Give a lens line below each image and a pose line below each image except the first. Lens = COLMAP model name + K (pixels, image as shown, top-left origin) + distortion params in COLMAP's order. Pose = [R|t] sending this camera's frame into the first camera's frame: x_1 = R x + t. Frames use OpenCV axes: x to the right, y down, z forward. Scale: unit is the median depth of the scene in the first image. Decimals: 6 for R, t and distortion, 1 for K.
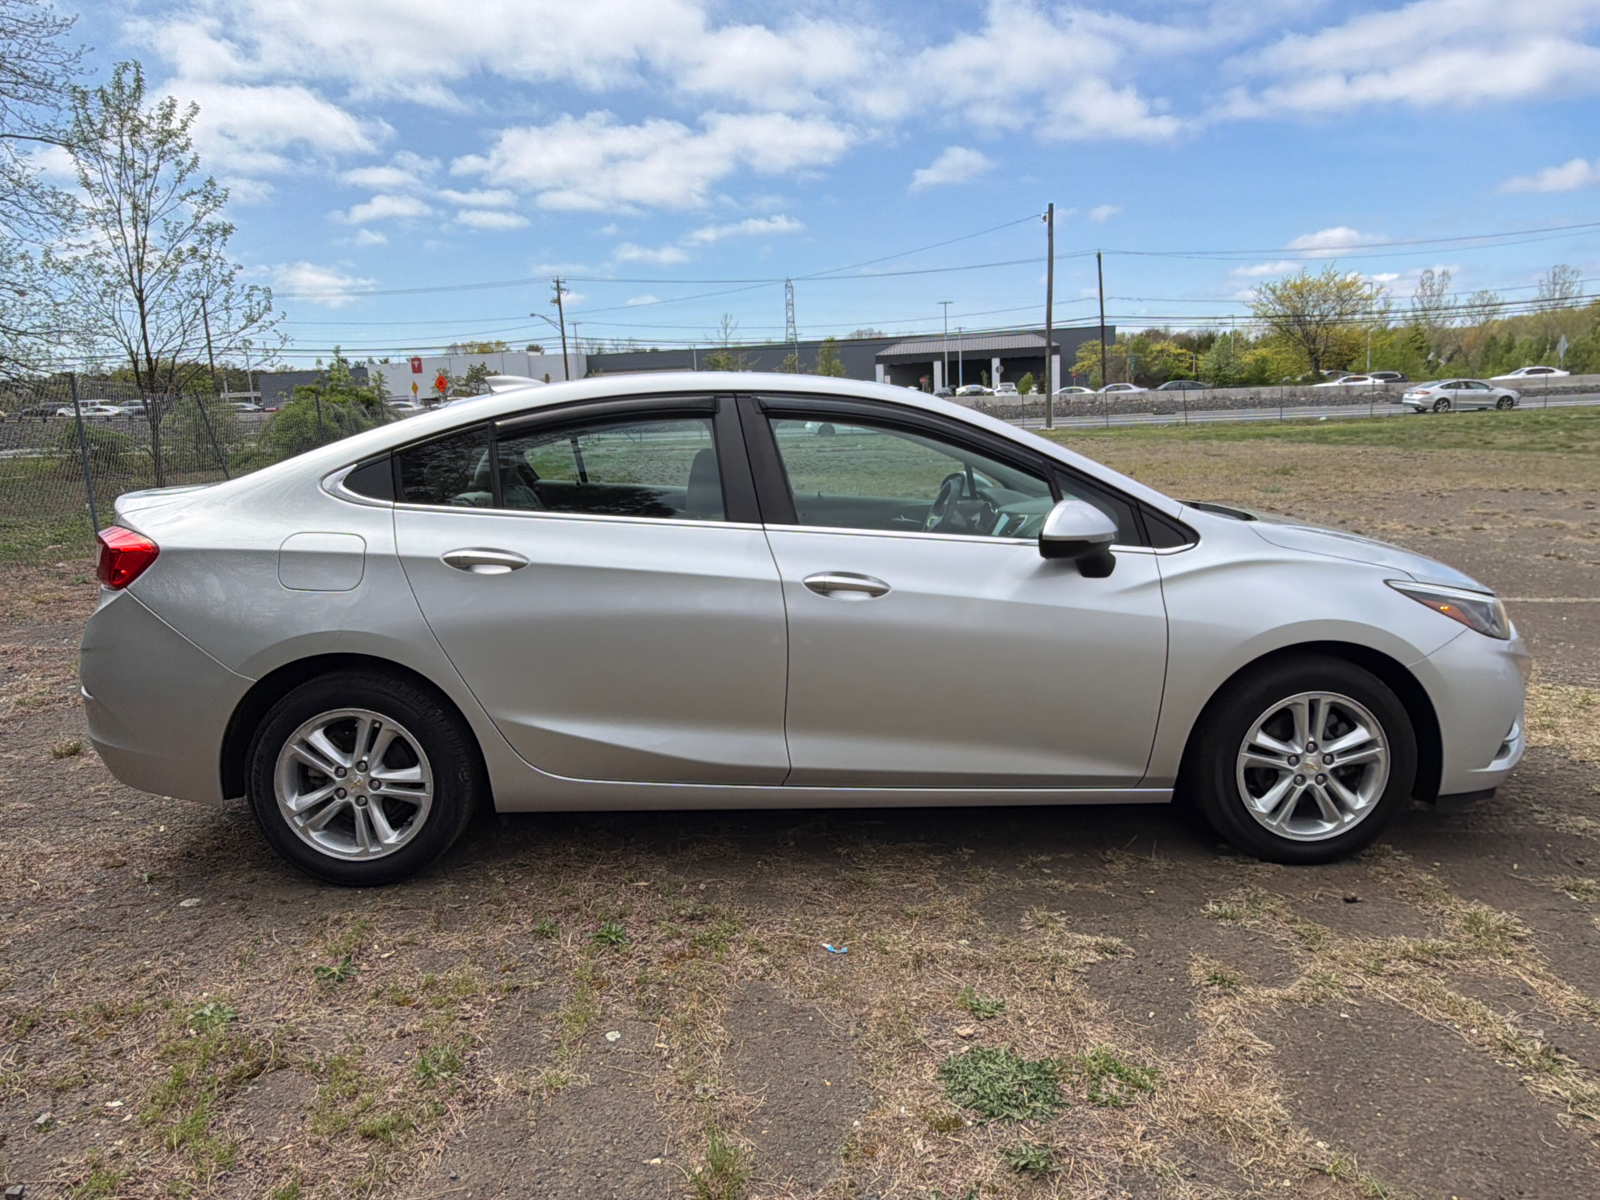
lens RADIAL K [[1153.2, 0, 803.6], [0, 1153.2, 504.1], [0, 0, 1]] dist [0.002594, 0.003610]
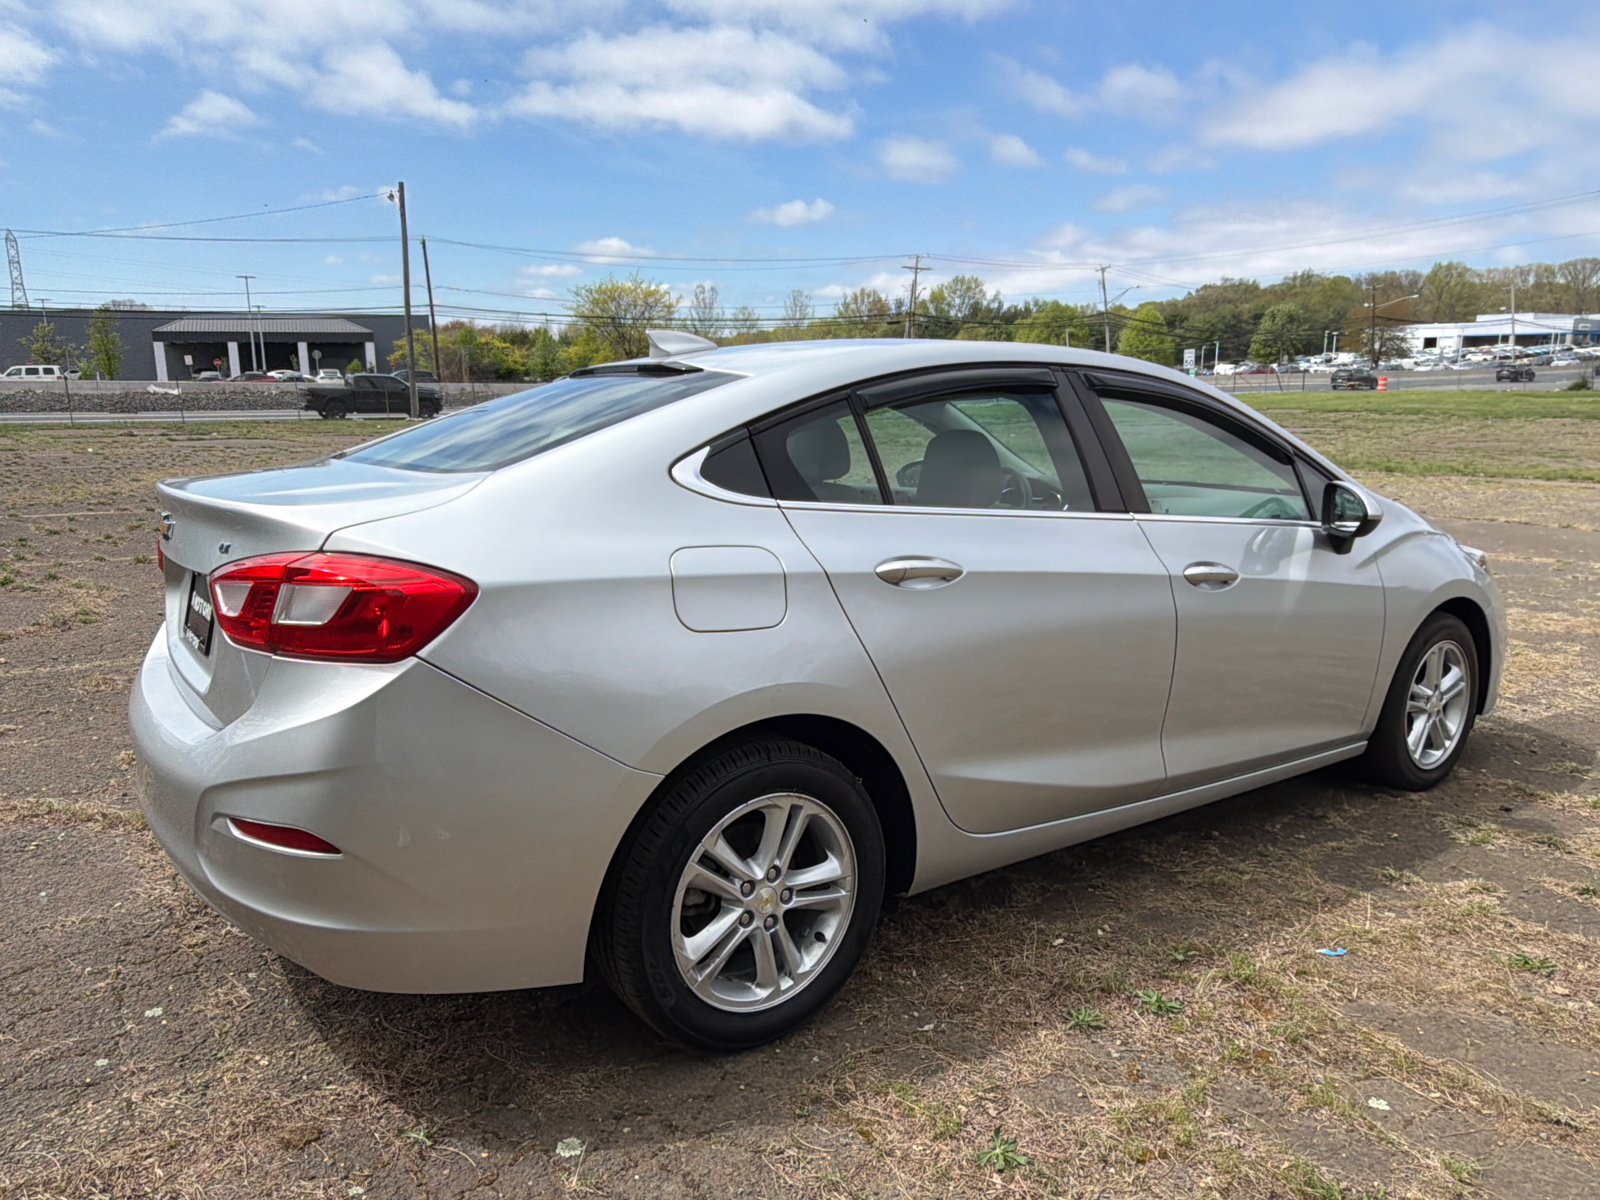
lens RADIAL K [[1153.2, 0, 803.6], [0, 1153.2, 504.1], [0, 0, 1]] dist [0.002594, 0.003610]
pose [[0.815940, -0.027674, 0.577474, -0.090942], [0.024458, 0.999612, 0.013347, -0.001002], [-0.577619, 0.003233, 0.816300, 0.048522]]
